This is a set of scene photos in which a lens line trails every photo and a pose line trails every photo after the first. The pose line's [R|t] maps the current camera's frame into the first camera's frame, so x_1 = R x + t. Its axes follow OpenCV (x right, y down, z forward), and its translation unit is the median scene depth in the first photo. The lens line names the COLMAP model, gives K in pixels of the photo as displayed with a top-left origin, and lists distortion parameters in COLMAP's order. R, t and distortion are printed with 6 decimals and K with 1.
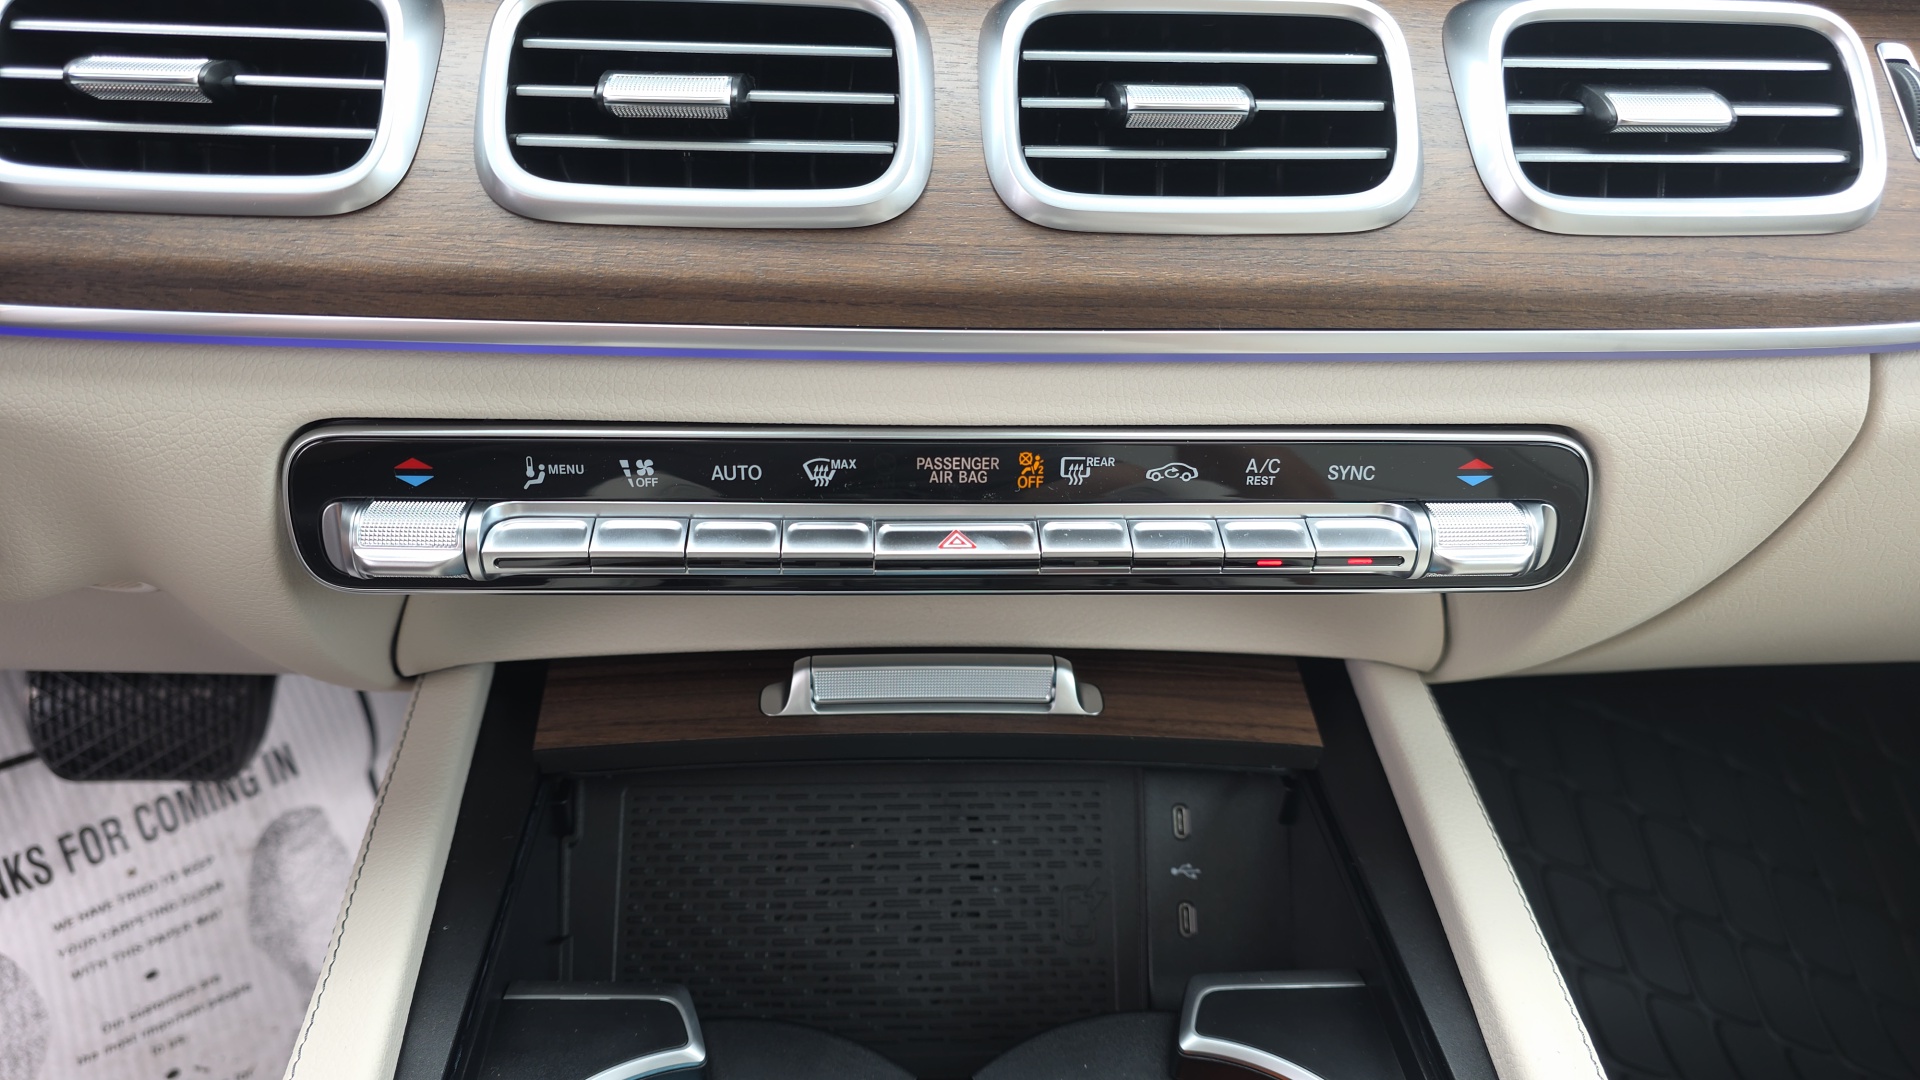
lens RADIAL K [[1294.7, 0, 943.7], [0, 1294.7, 535.6], [0, 0, 1]] dist [0.060327, -0.062038]
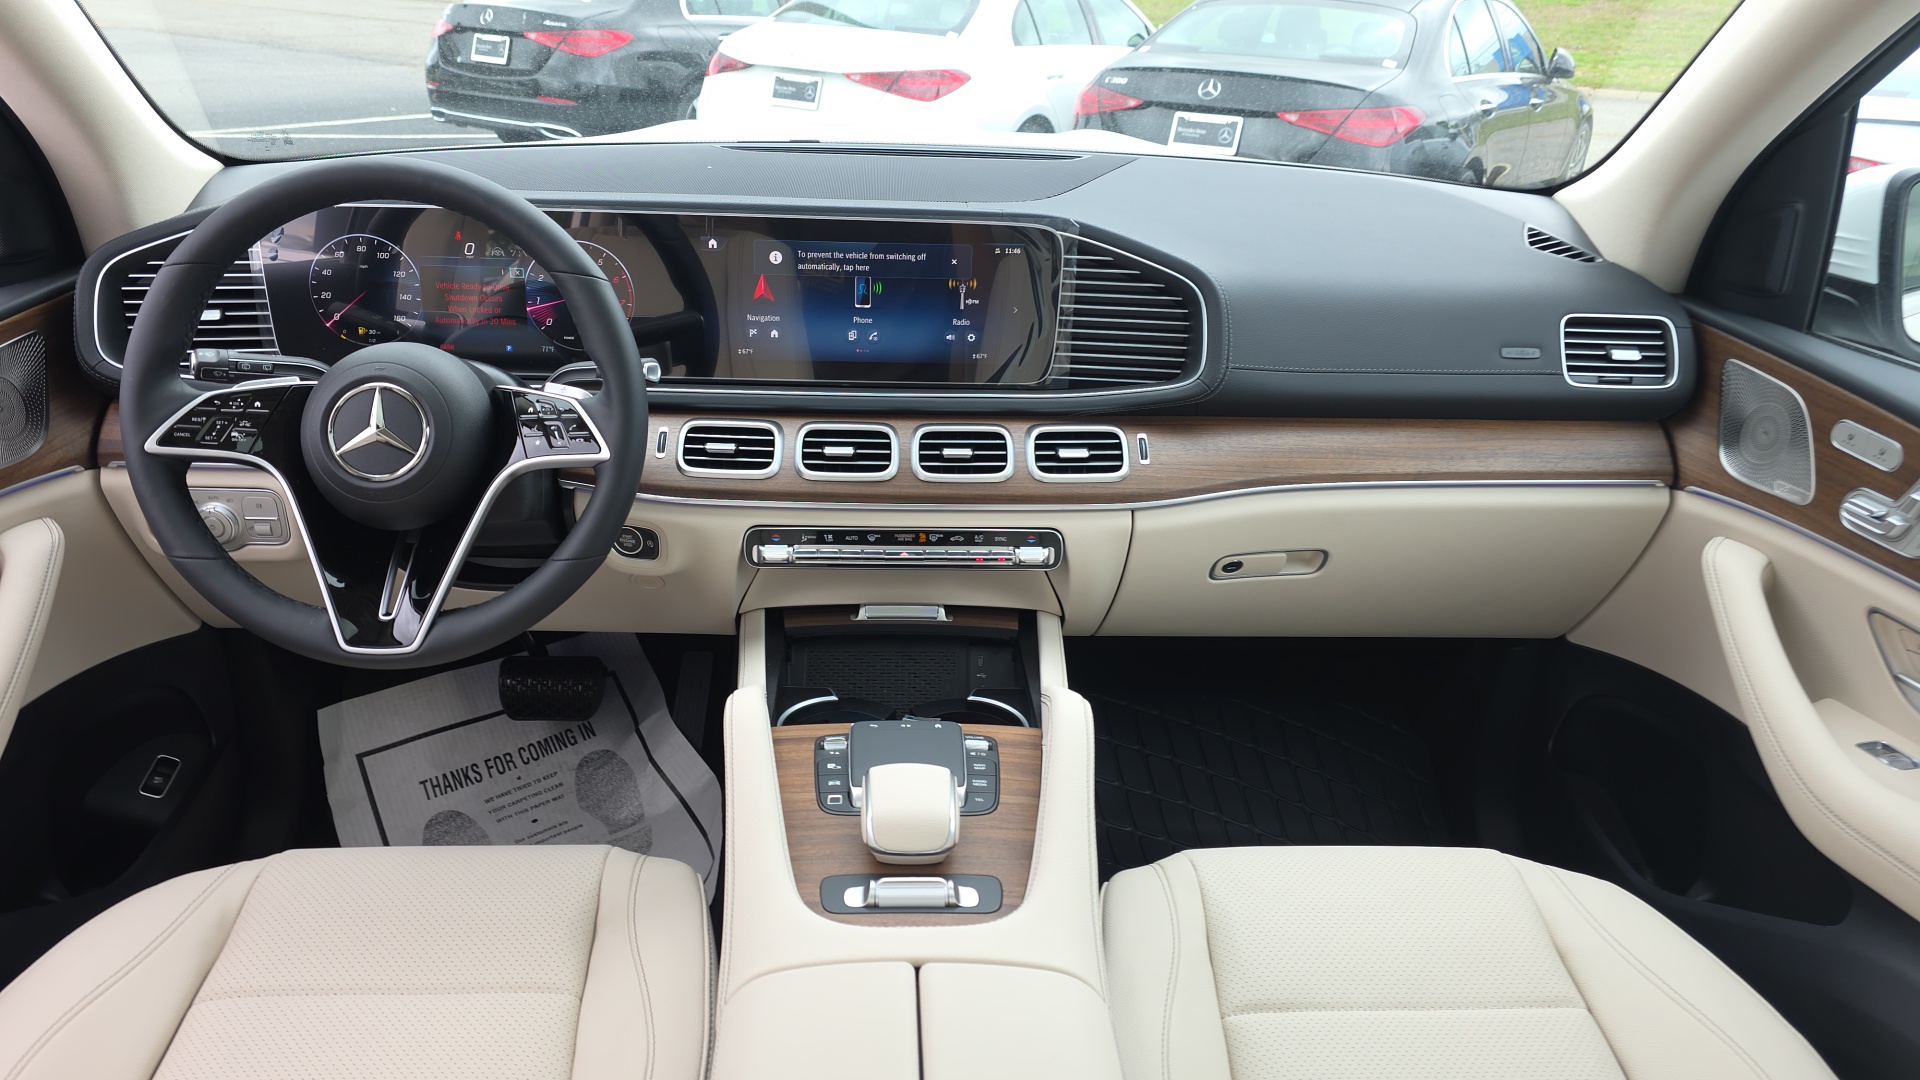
lens RADIAL K [[1294.7, 0, 930.8], [0, 1294.7, 537.1], [0, 0, 1]] dist [0.060327, -0.062038]
pose [[0.999844, 0.000374, -0.017646, 0.161650], [-0.003148, 0.987517, -0.157484, 0.580159], [0.017367, 0.157515, 0.987364, -2.984775]]
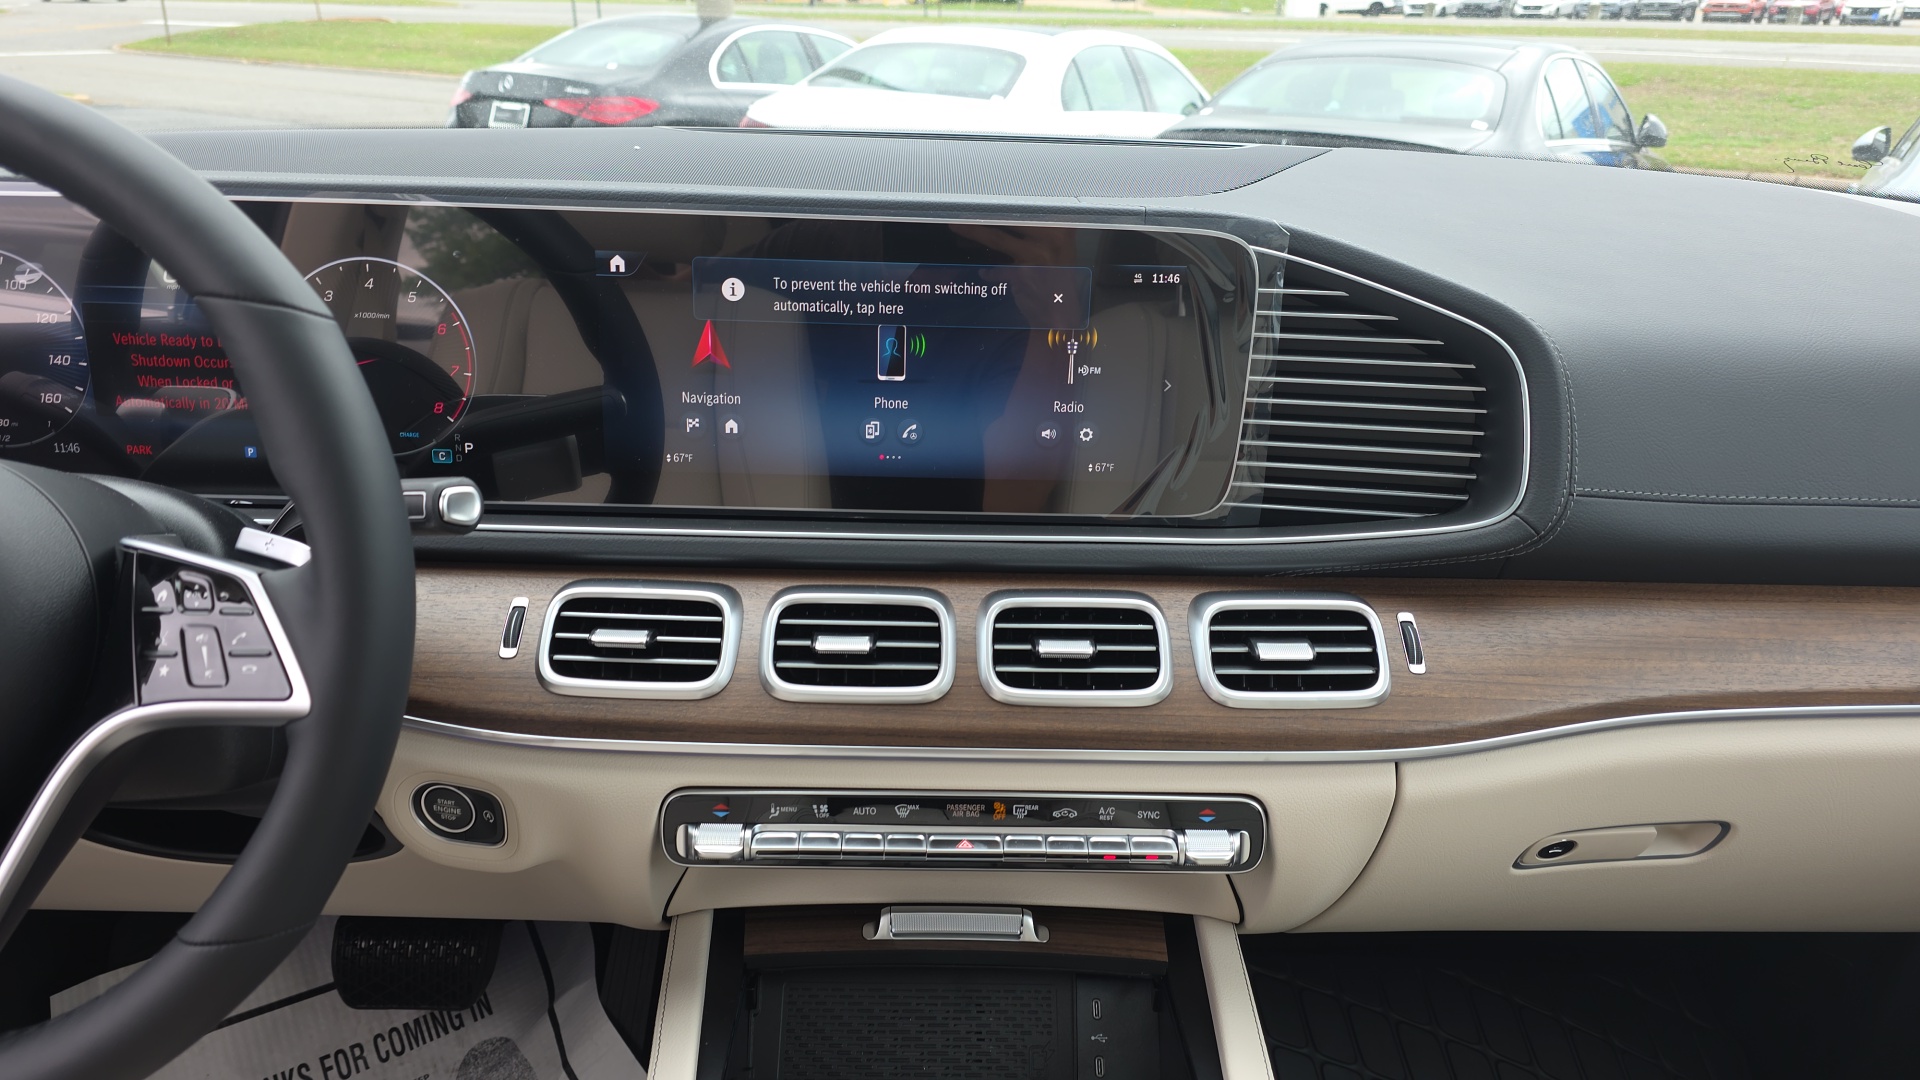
lens RADIAL K [[1294.7, 0, 948.5], [0, 1294.7, 550.8], [0, 0, 1]] dist [0.060327, -0.062038]
pose [[0.999508, 0.005291, -0.030928, 0.045441], [-0.011598, 0.978170, -0.207484, -0.025302], [0.029155, 0.207740, 0.977749, -1.193112]]
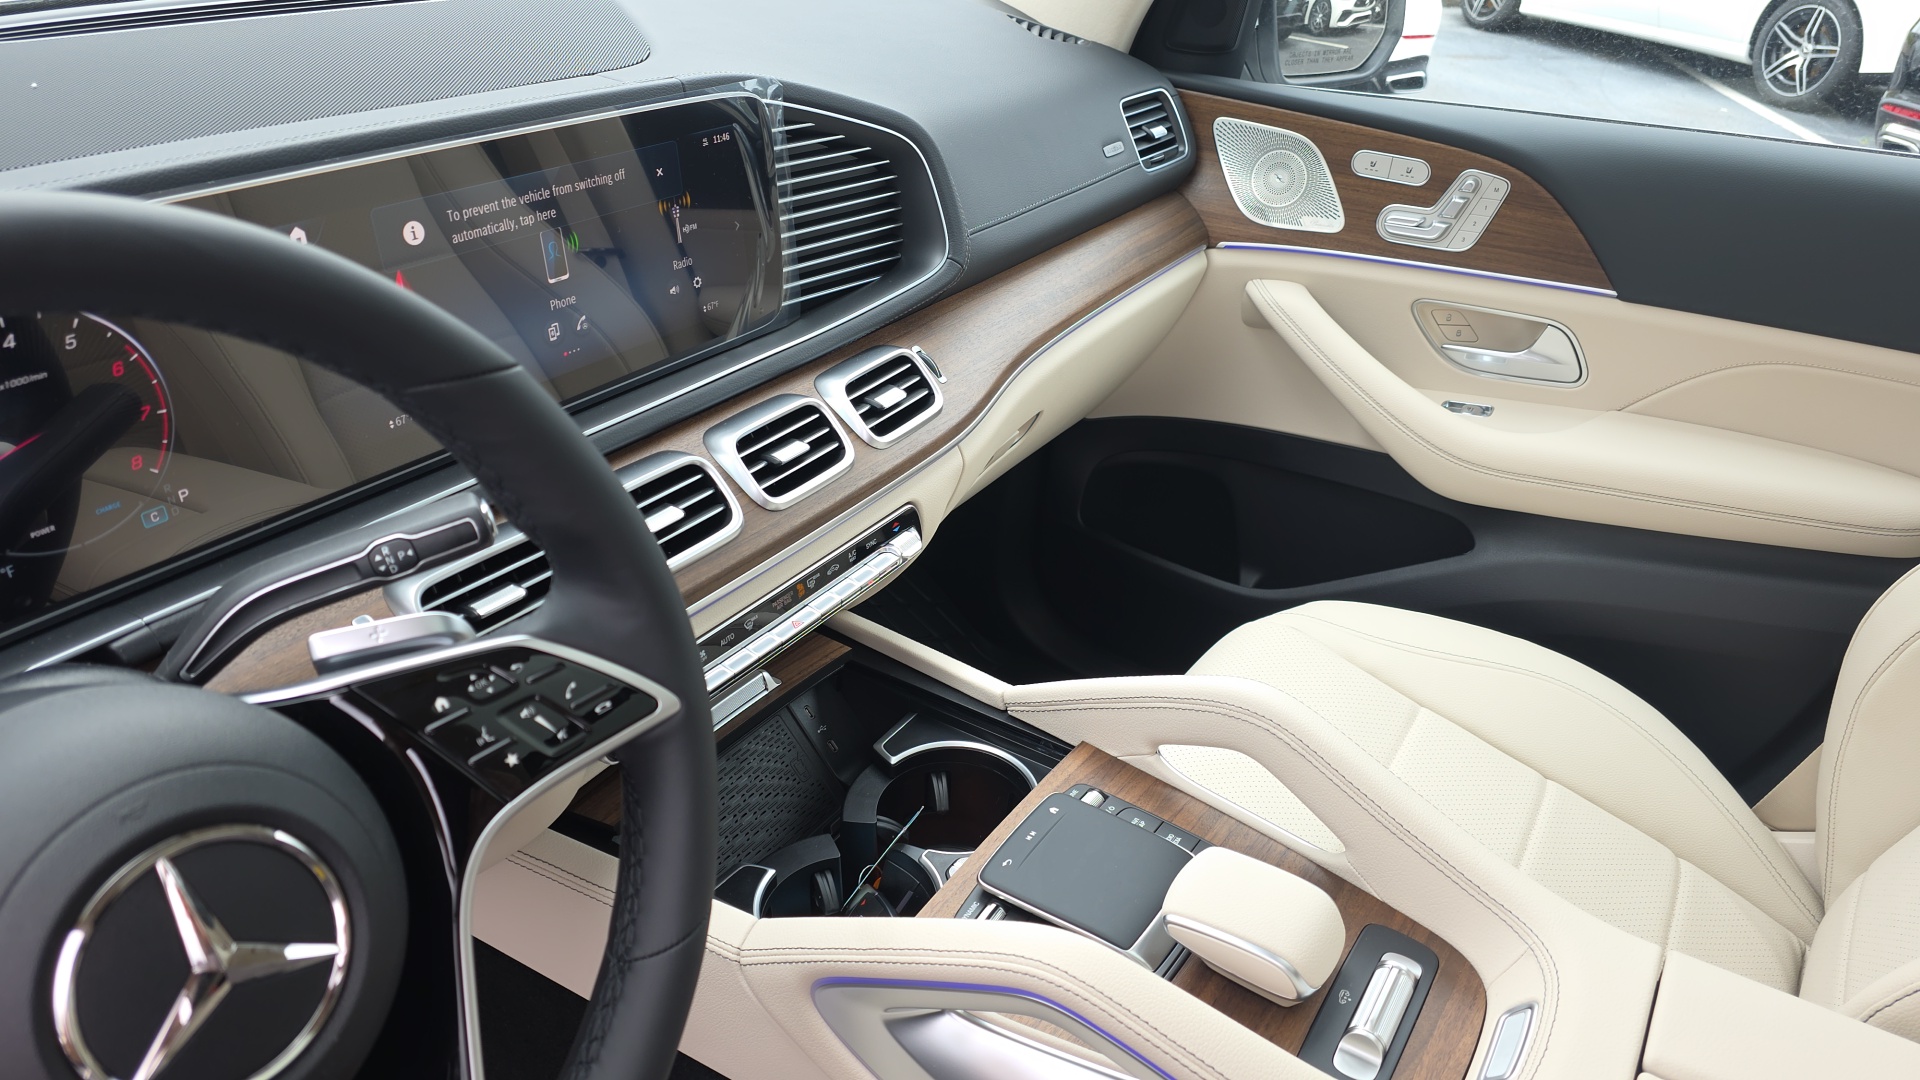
lens RADIAL K [[1294.7, 0, 964.2], [0, 1294.7, 525.1], [0, 0, 1]] dist [0.060327, -0.062038]
pose [[0.584950, -0.399536, 0.705836, -1.579550], [0.413770, 0.895491, 0.163984, -0.470997], [-0.697587, 0.196131, 0.689133, -1.135865]]
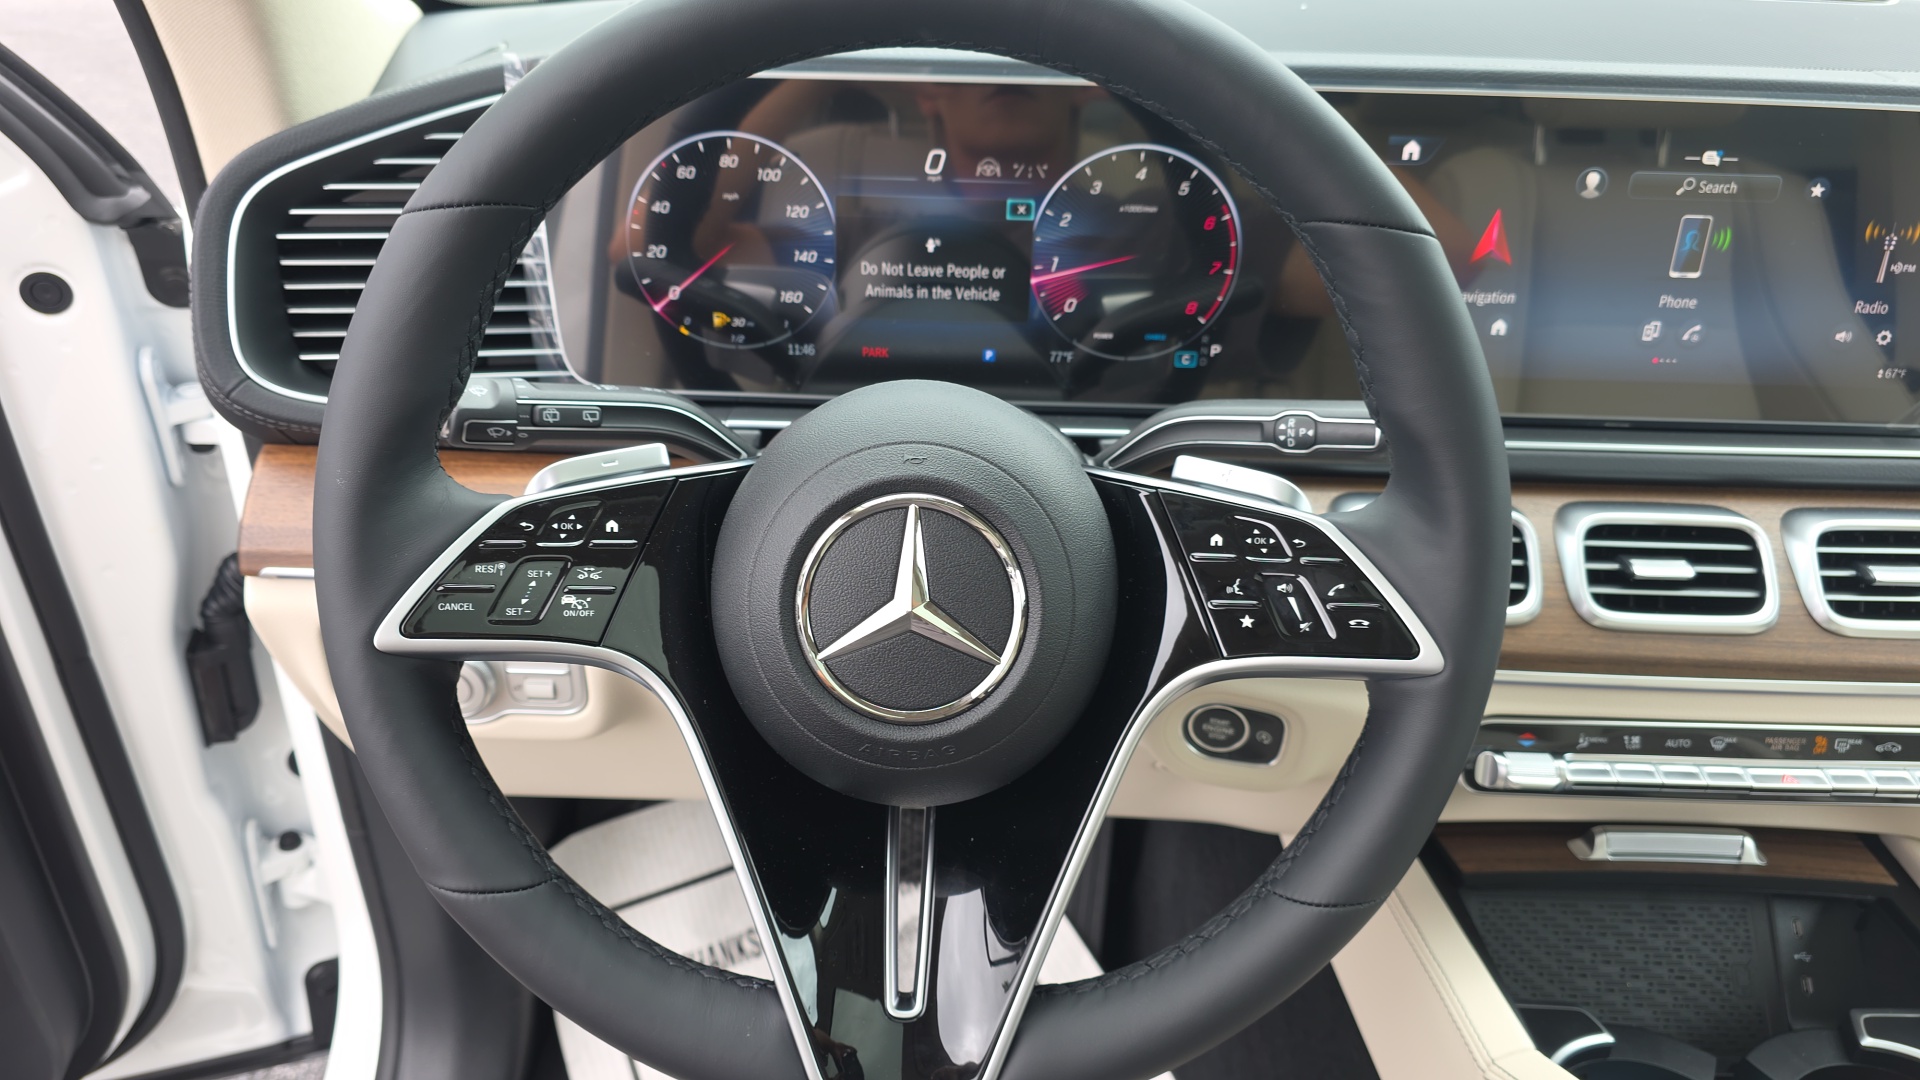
lens RADIAL K [[1294.7, 0, 952.2], [0, 1294.7, 536.9], [0, 0, 1]] dist [0.060327, -0.062038]
pose [[0.998664, 0.019129, -0.047998, -1.195389], [-0.023383, 0.995693, -0.089710, -0.157326], [0.046075, 0.090713, 0.994811, -1.150416]]
